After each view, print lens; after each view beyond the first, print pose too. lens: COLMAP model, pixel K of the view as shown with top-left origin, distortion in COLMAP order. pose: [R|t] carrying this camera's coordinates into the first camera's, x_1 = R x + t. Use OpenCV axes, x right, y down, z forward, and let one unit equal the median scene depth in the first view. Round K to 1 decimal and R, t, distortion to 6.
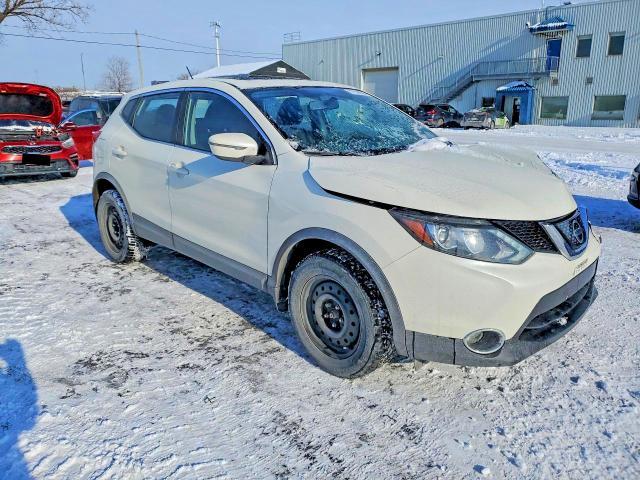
lens RADIAL K [[511.5, 0, 320.0], [0, 511.5, 240.0], [0, 0, 1]] dist [0.095674, -0.072342]
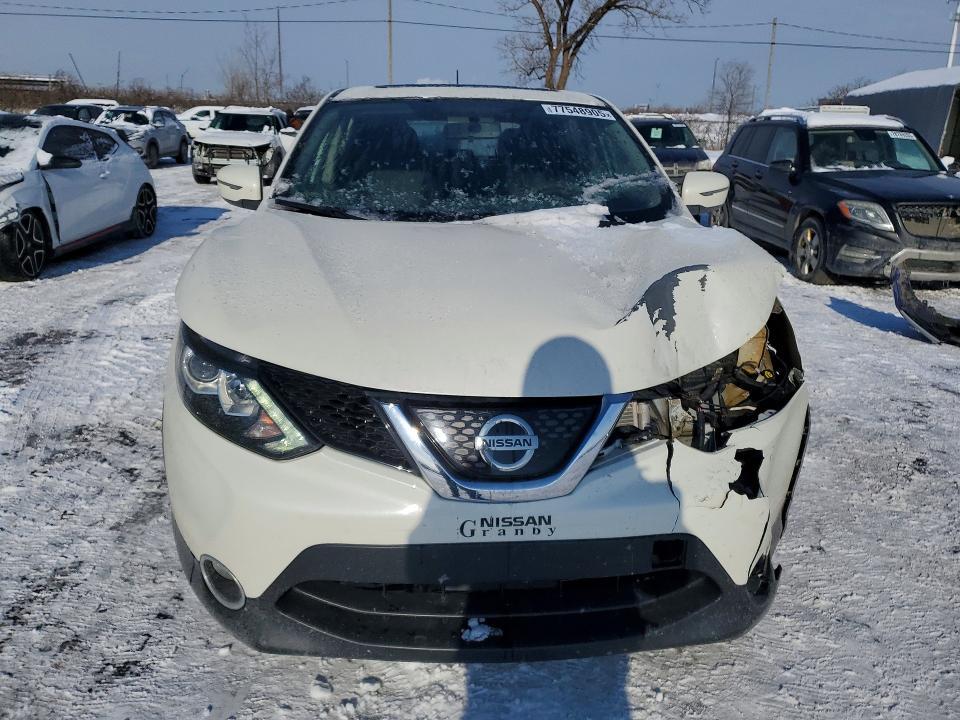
lens RADIAL K [[767.2, 0, 480.0], [0, 767.2, 360.0], [0, 0, 1]] dist [0.095674, -0.072342]
pose [[0.723252, 0.229400, -0.651370, 0.747837], [-0.212595, 0.971369, 0.106043, -0.125159], [0.657047, 0.061782, 0.751314, 0.435843]]
